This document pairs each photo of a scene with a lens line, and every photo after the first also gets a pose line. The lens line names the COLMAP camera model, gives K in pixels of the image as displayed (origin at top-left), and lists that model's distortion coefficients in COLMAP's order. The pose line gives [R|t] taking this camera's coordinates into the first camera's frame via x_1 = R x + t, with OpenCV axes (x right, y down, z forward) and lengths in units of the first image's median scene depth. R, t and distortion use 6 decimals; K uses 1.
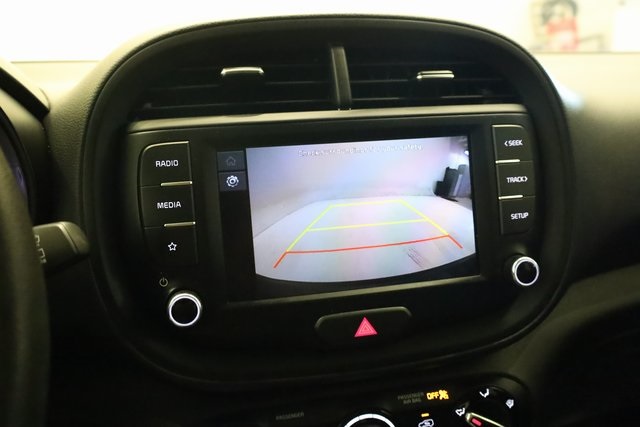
lens RADIAL K [[571.8, 0, 316.2], [0, 571.8, 215.0], [0, 0, 1]] dist [-0.007814, 0.011202]
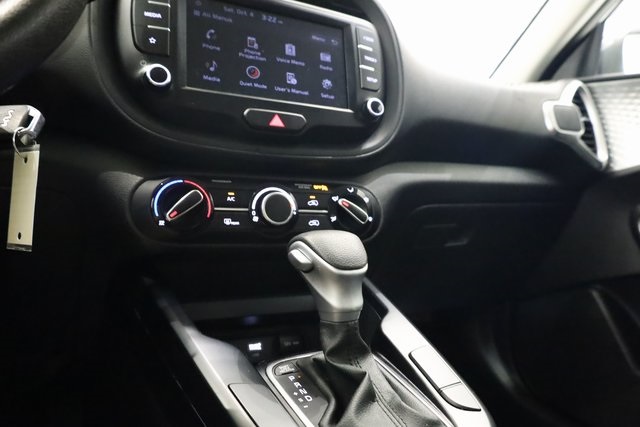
lens RADIAL K [[437.1, 0, 321.9], [0, 437.1, 214.9], [0, 0, 1]] dist [-0.008959, 0.000128]
pose [[0.973292, 0.063783, 0.220531, -0.038046], [-0.020764, 0.981150, -0.192129, 0.652435], [-0.228629, 0.182419, 0.956270, -0.102119]]
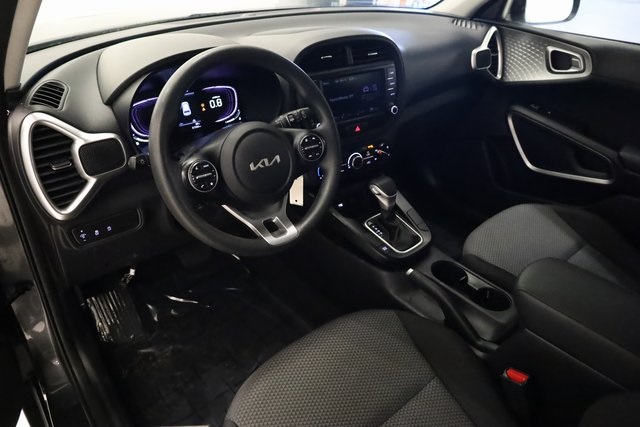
lens RADIAL K [[437.1, 0, 322.9], [0, 437.1, 213.1], [0, 0, 1]] dist [-0.008959, 0.000128]
pose [[0.926426, -0.151902, 0.344471, -1.156424], [0.026200, 0.938783, 0.343512, -0.263247], [-0.375563, -0.309214, 0.873693, -1.527610]]
